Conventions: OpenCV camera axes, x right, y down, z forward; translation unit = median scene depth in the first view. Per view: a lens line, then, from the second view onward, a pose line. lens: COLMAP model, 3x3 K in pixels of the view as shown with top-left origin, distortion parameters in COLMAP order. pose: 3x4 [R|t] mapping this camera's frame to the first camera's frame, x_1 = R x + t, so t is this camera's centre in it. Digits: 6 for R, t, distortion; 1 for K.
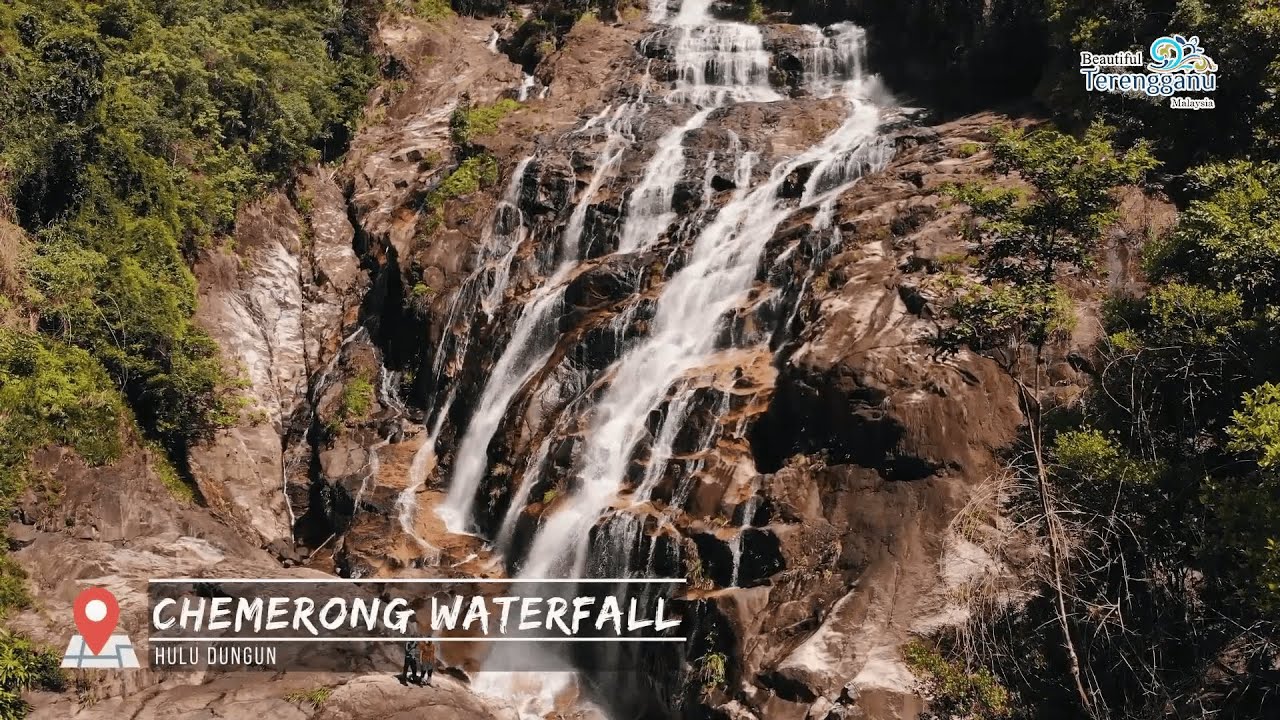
lens RADIAL K [[1018.4, 0, 640.0], [0, 1018.4, 360.0], [0, 0, 1]] dist [0.149054, -0.001705]
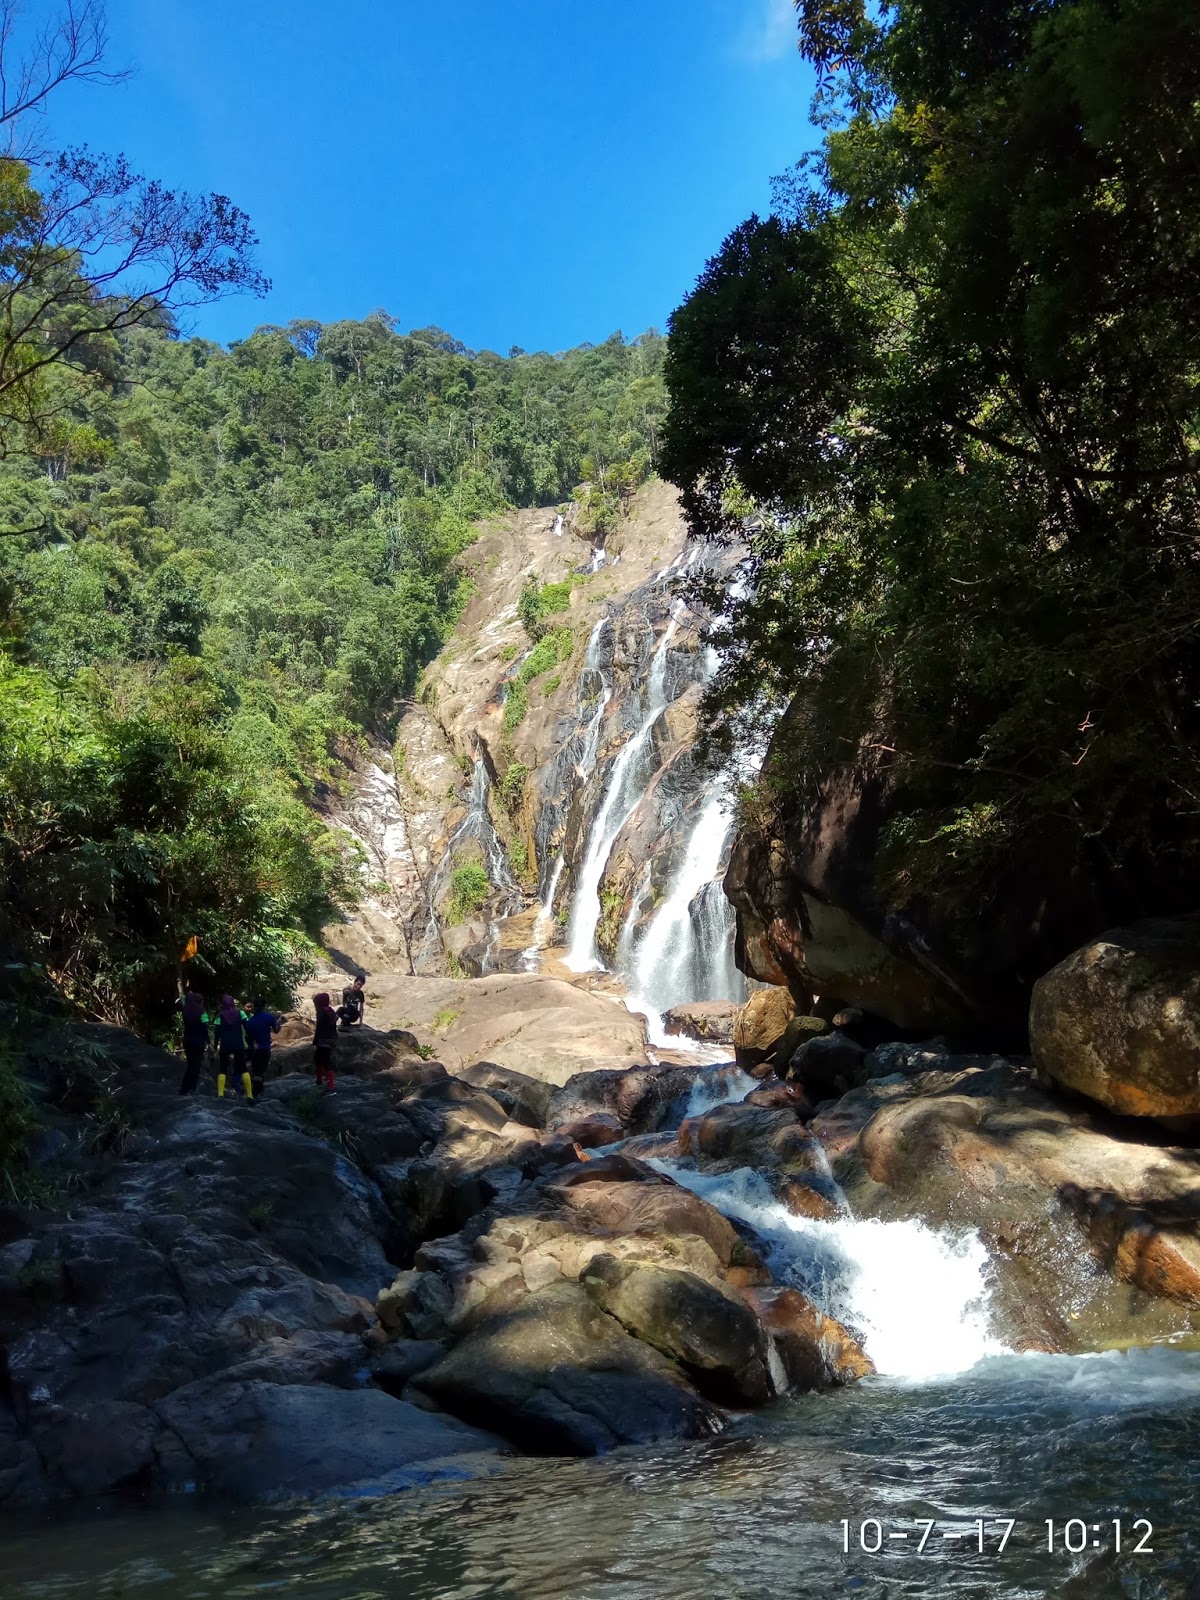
lens RADIAL K [[1282.3, 0, 600.0], [0, 1282.3, 800.0], [0, 0, 1]] dist [0.177931, -0.300061]
pose [[0.969054, -0.190032, -0.157551, 0.053110], [0.175291, 0.979132, -0.102826, 0.102096], [0.173803, 0.072027, 0.982143, -0.186215]]
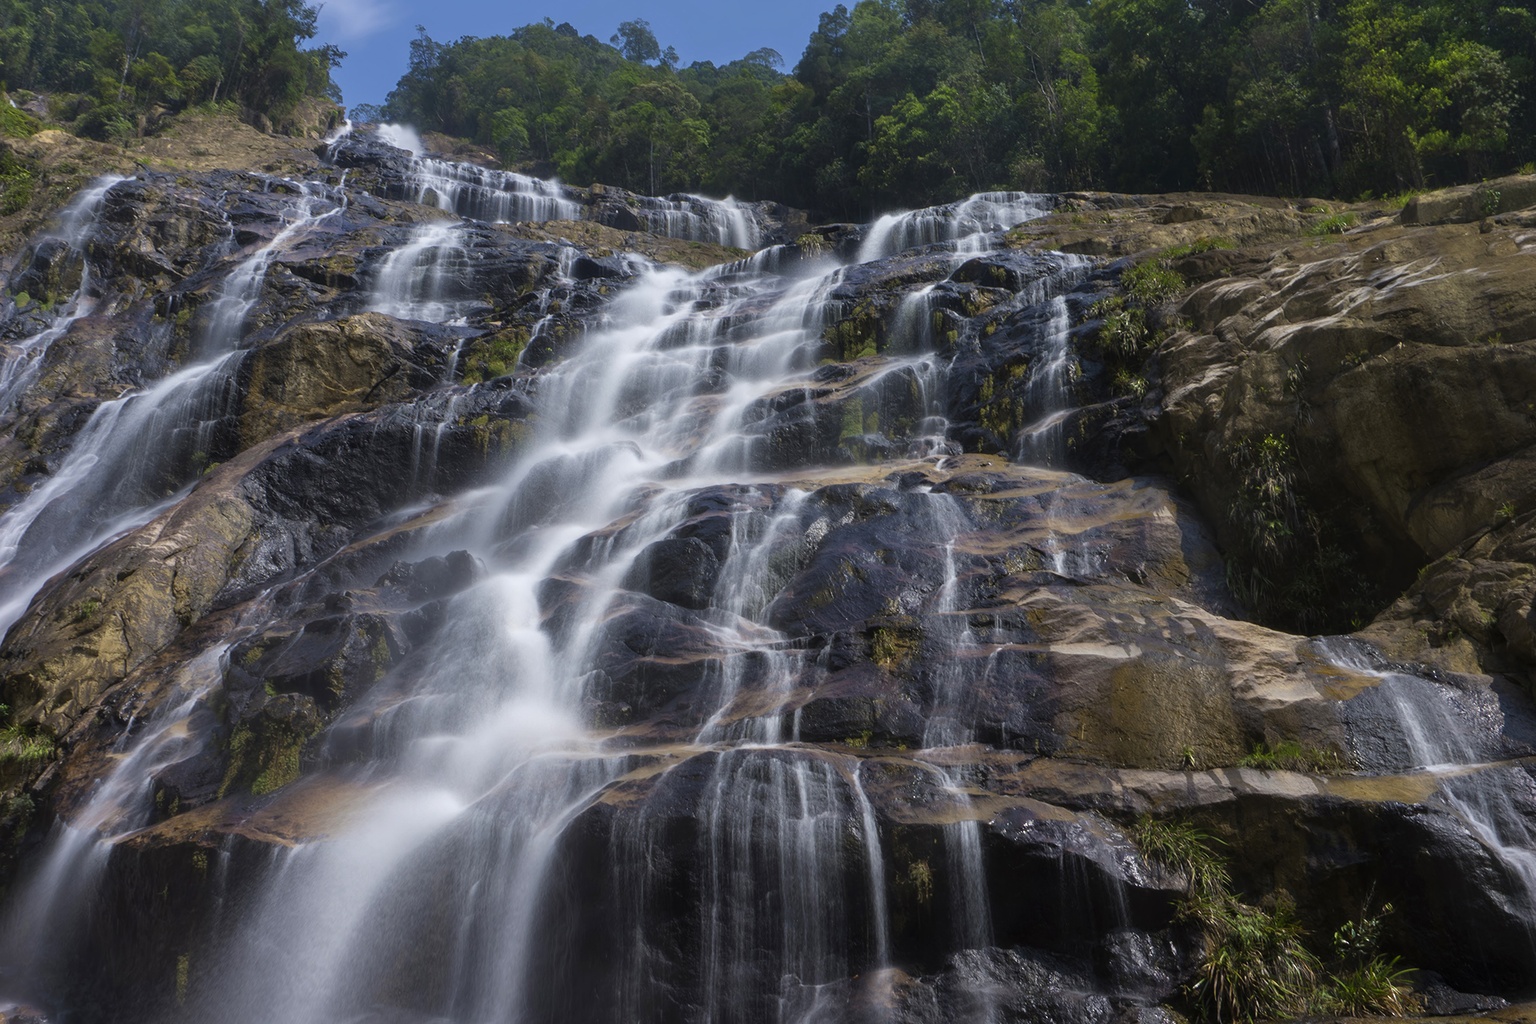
lens RADIAL K [[1597.0, 0, 768.0], [0, 1597.0, 512.0], [0, 0, 1]] dist [-0.034160, -0.018016]
pose [[0.910479, 0.192156, 0.366201, -0.088287], [-0.094673, 0.958829, -0.267740, 0.108728], [-0.402572, 0.209102, 0.891186, 0.364910]]
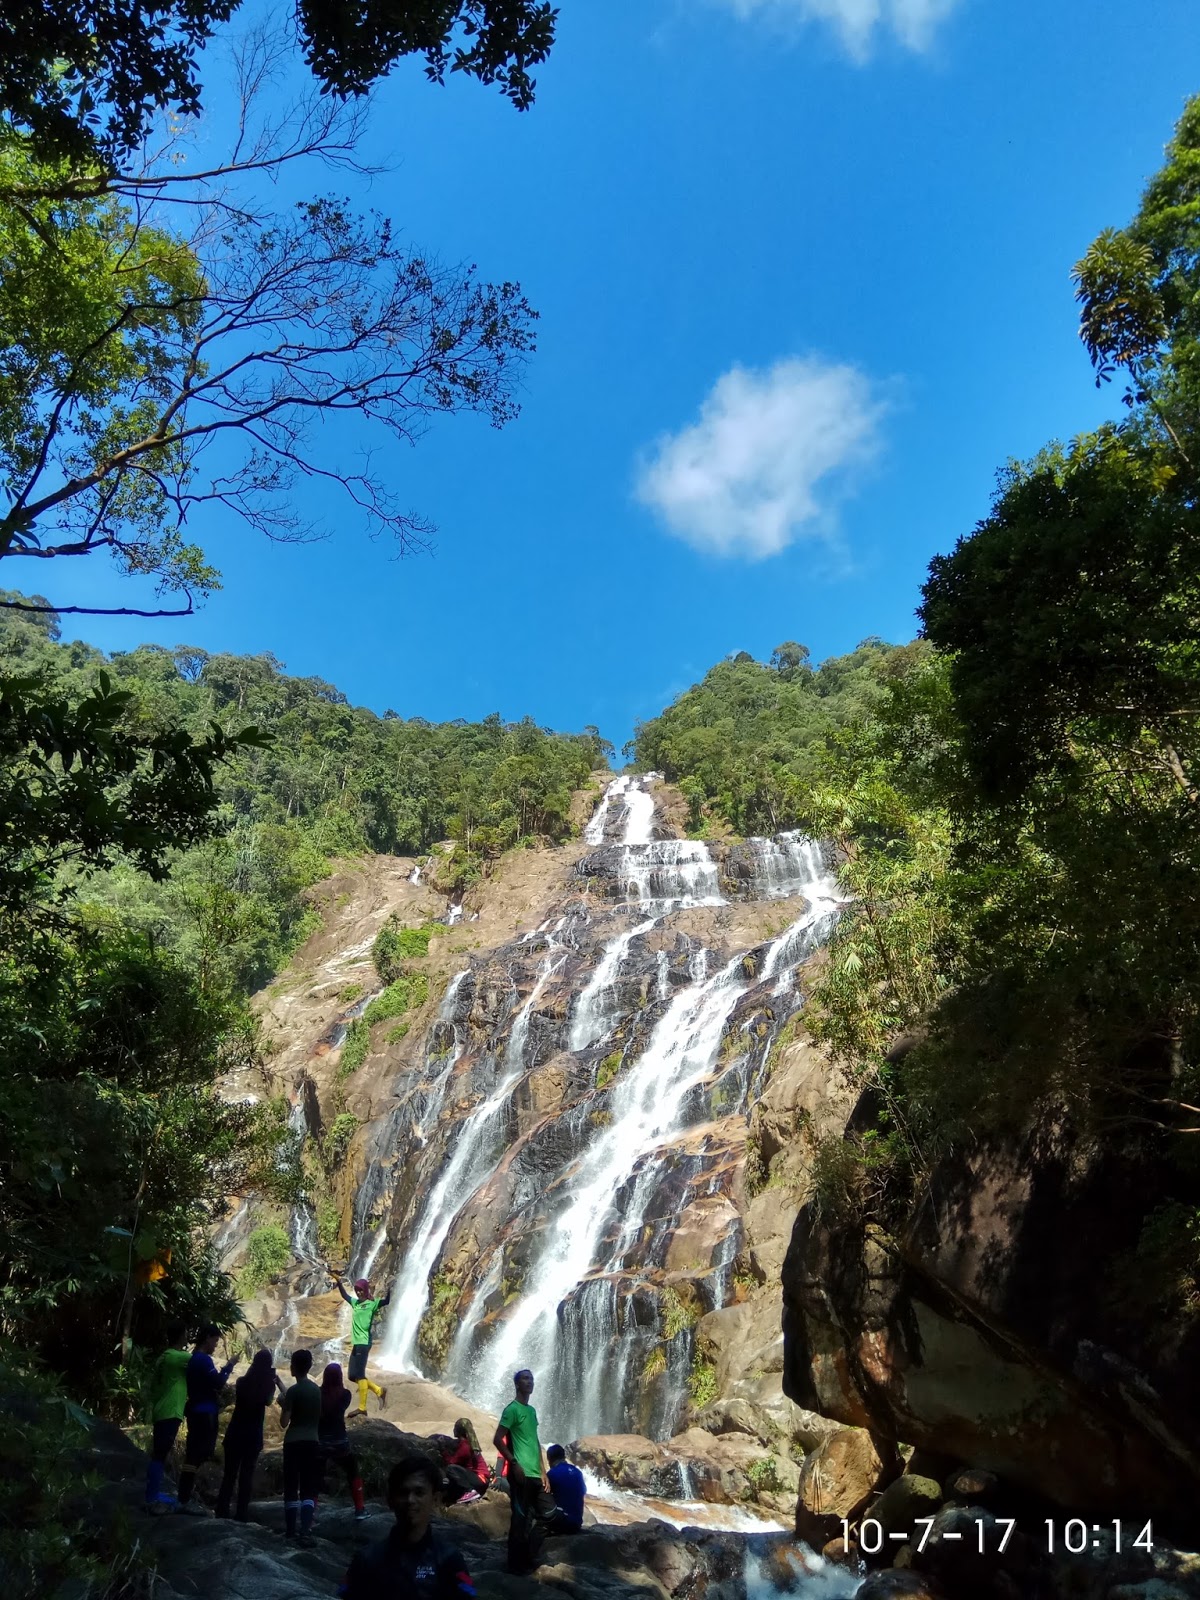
lens RADIAL K [[1282.3, 0, 600.0], [0, 1282.3, 800.0], [0, 0, 1]] dist [0.177931, -0.300061]
pose [[0.998354, -0.051049, 0.026155, -0.010887], [0.057092, 0.928312, -0.367392, 0.100625], [-0.005525, 0.368280, 0.929699, -0.135006]]
